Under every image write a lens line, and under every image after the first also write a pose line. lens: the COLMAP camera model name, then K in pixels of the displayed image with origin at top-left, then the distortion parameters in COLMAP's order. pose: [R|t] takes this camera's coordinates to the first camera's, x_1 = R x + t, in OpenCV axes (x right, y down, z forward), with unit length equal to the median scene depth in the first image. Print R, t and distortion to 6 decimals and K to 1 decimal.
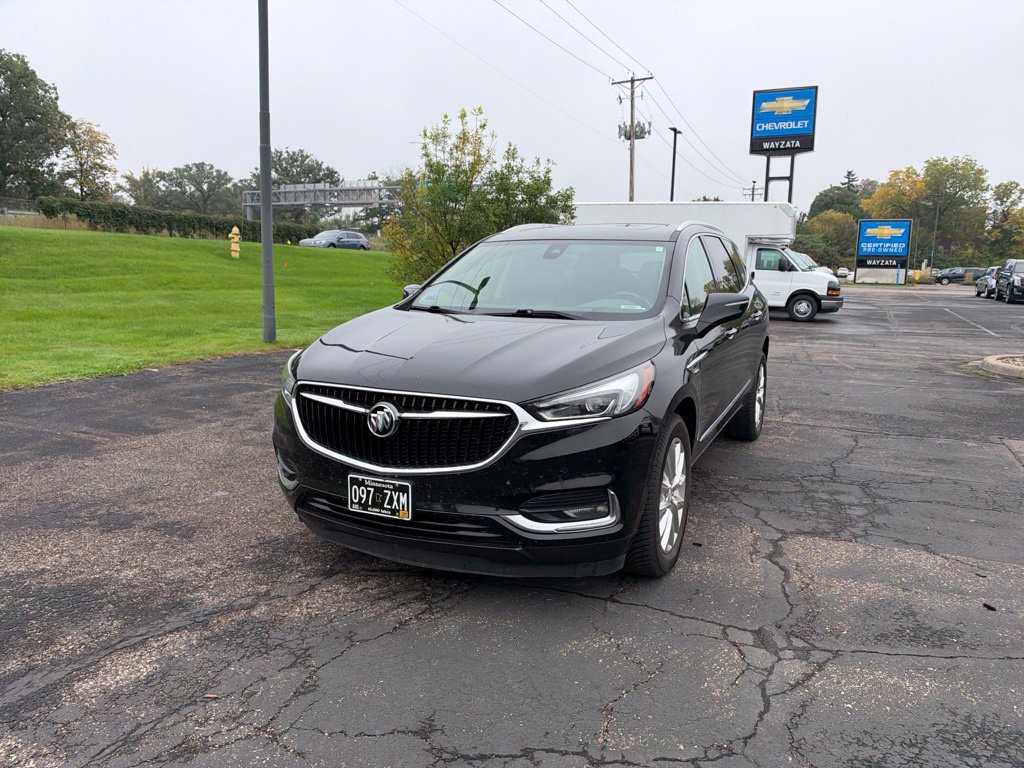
lens RADIAL K [[741.0, 0, 518.5], [0, 741.0, 374.3], [0, 0, 1]] dist [0.005877, -0.022883]
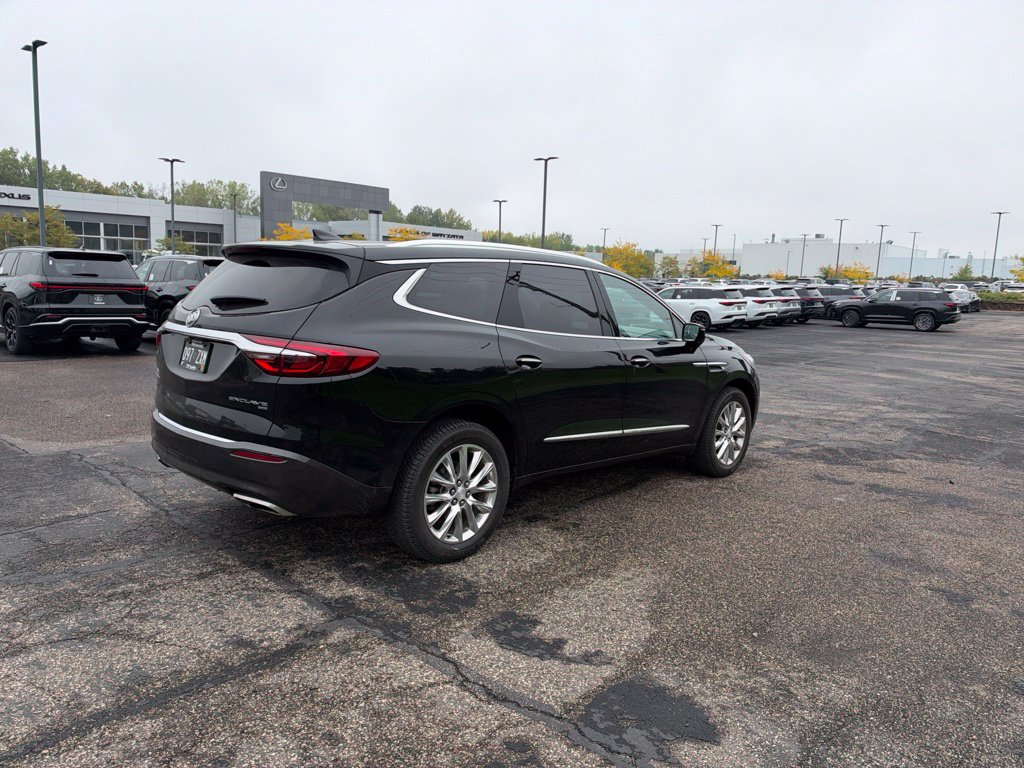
lens RADIAL K [[735.5, 0, 518.4], [0, 735.5, 388.5], [0, 0, 1]] dist [0.036706, -0.068672]
pose [[-0.948200, -0.103013, 0.300508, -0.286803], [-0.015683, 0.959989, 0.279598, -0.409873], [-0.317286, 0.260402, -0.911877, 2.615601]]
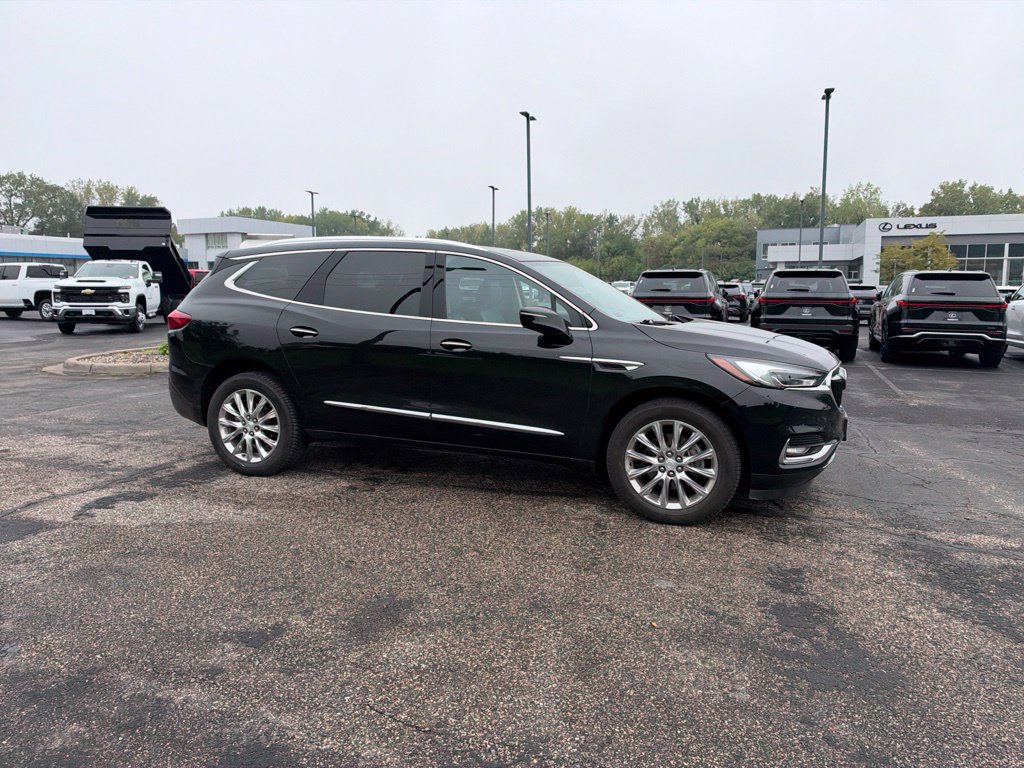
lens RADIAL K [[736.4, 0, 515.5], [0, 736.4, 380.6], [0, 0, 1]] dist [0.008485, -0.024106]
pose [[-0.093617, -0.144460, 0.985072, -1.297408], [0.137241, 0.978100, 0.156481, -0.218715], [-0.986104, 0.149842, -0.071741, 1.369310]]
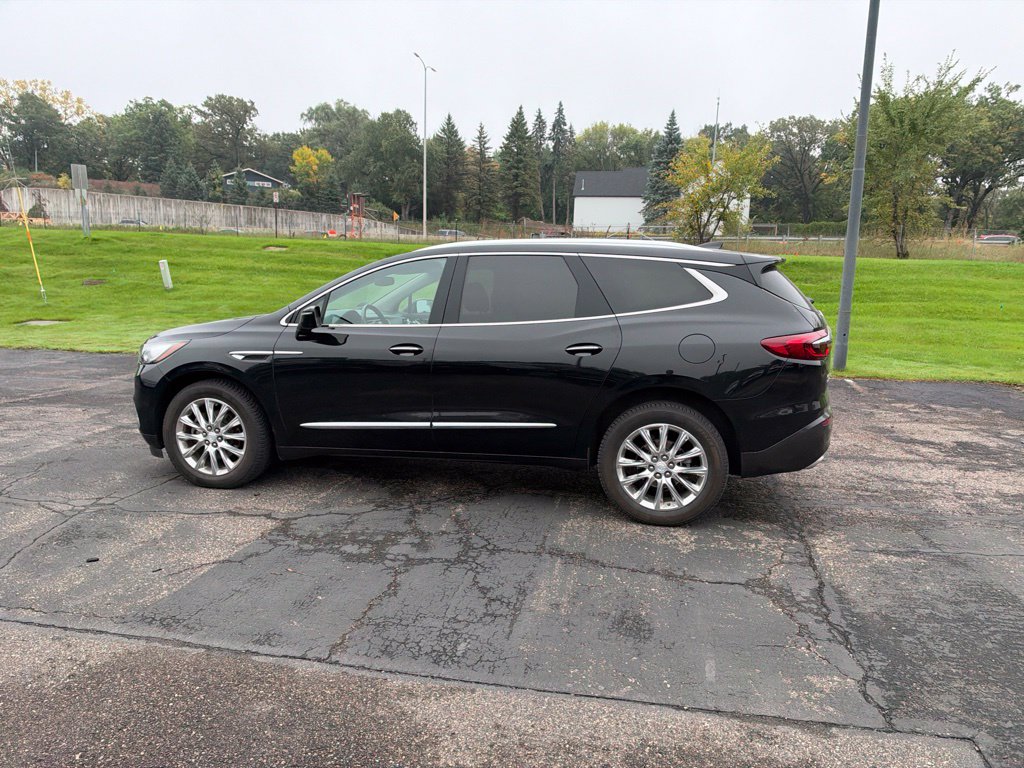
lens RADIAL K [[735.5, 0, 518.4], [0, 735.5, 388.5], [0, 0, 1]] dist [0.036706, -0.068672]
pose [[0.225772, 0.136259, -0.964604, 1.527075], [-0.157630, 0.982231, 0.101855, -0.153619], [0.961343, 0.129054, 0.243239, 1.065755]]
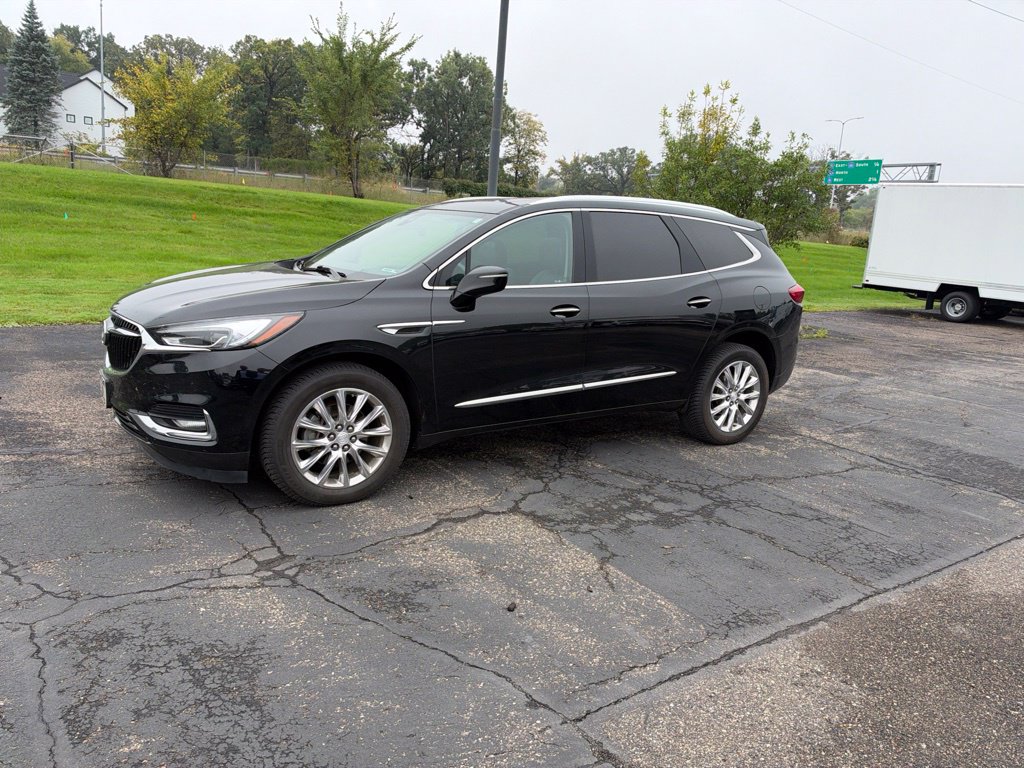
lens RADIAL K [[734.4, 0, 506.0], [0, 734.4, 383.2], [0, 0, 1]] dist [0.040095, -0.072554]
pose [[0.849086, 0.141638, -0.508912, 0.845058], [-0.124305, 0.989904, 0.068110, -0.021161], [0.513421, 0.005429, 0.858120, 0.158797]]
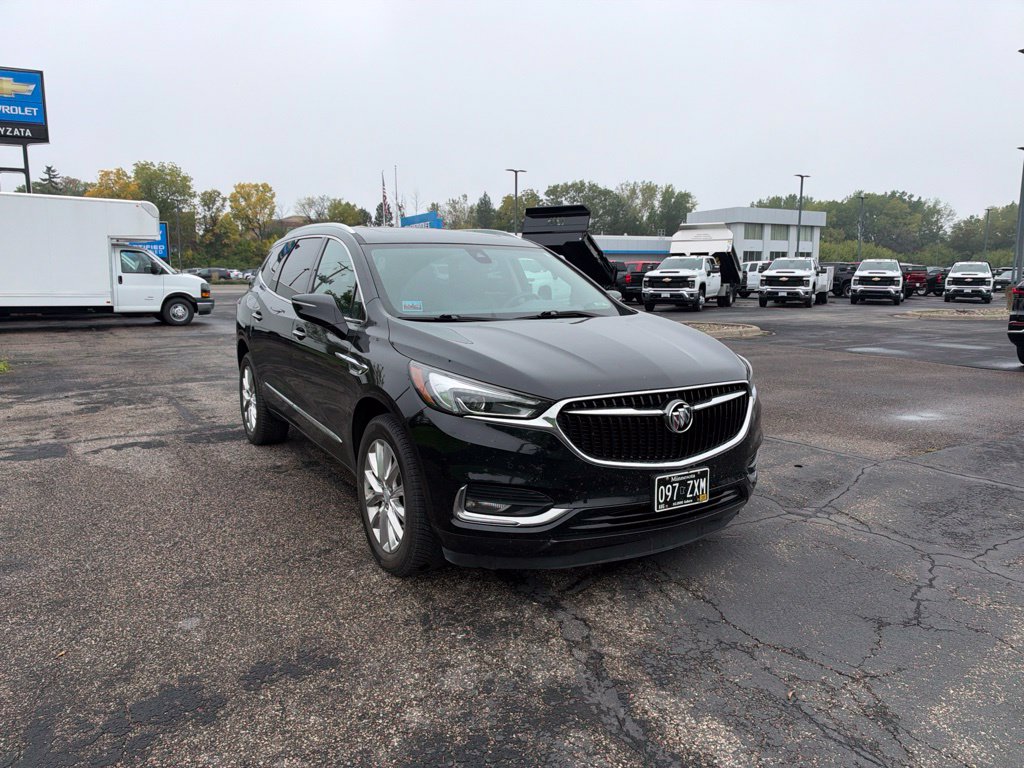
lens RADIAL K [[734.5, 0, 515.3], [0, 734.5, 385.1], [0, 0, 1]] dist [0.036288, -0.079455]
pose [[0.560432, -0.140652, 0.816169, -0.867104], [0.129964, 0.988200, 0.081057, -0.073415], [-0.817939, 0.060646, 0.572099, 0.436802]]
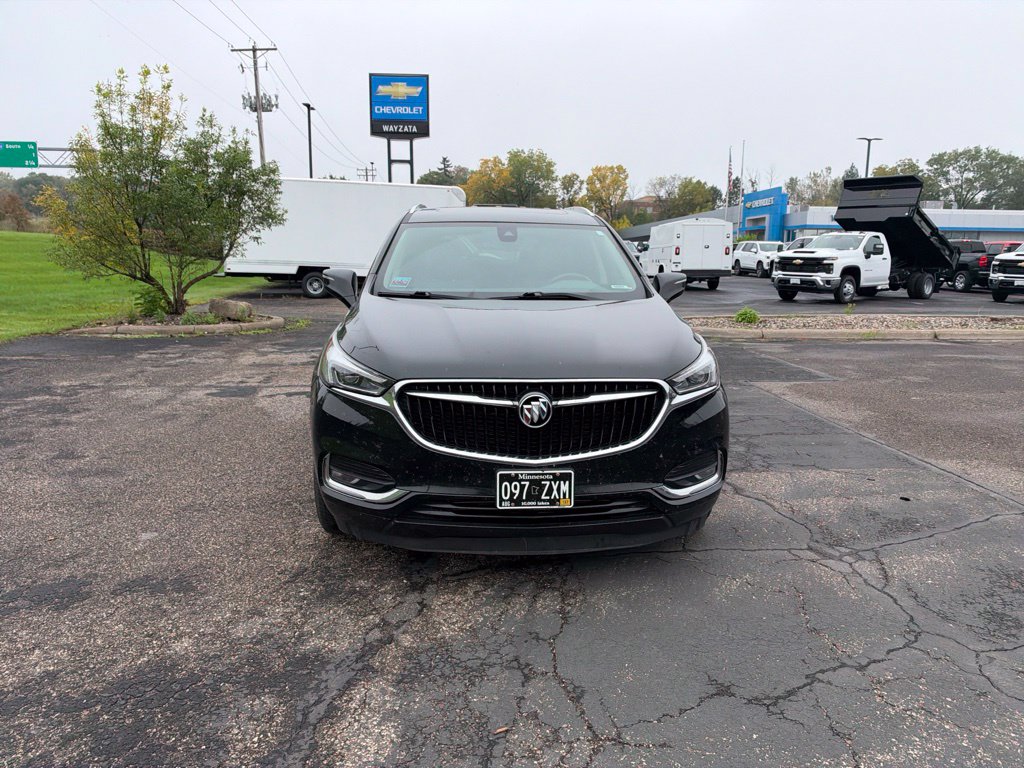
lens RADIAL K [[736.4, 0, 517.9], [0, 736.4, 368.9], [0, 0, 1]] dist [0.047384, -0.093699]
pose [[0.870895, -0.083876, 0.484259, -0.496234], [0.073743, 0.996476, 0.039975, -0.024530], [-0.485906, 0.000897, 0.874011, 0.123056]]
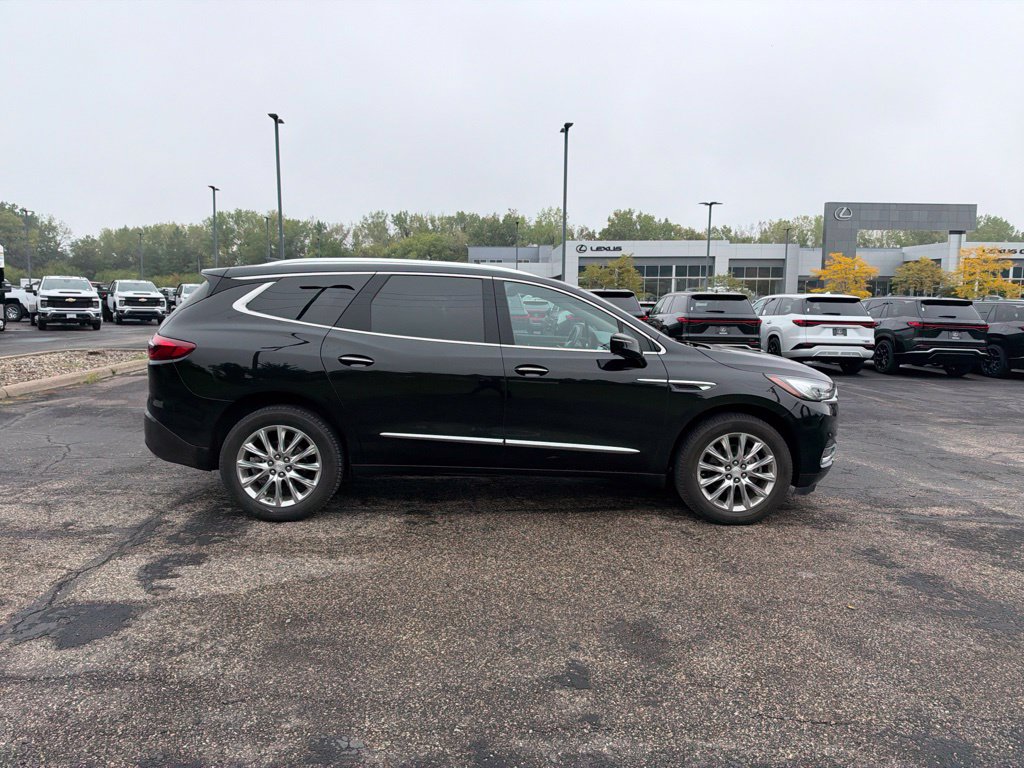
lens RADIAL K [[735.3, 0, 514.5], [0, 735.3, 383.7], [0, 0, 1]] dist [0.026762, -0.061517]
pose [[-0.468061, -0.125765, 0.874701, -1.153347], [0.102764, 0.975359, 0.195227, -0.321376], [-0.877701, 0.181266, -0.443603, 1.940610]]
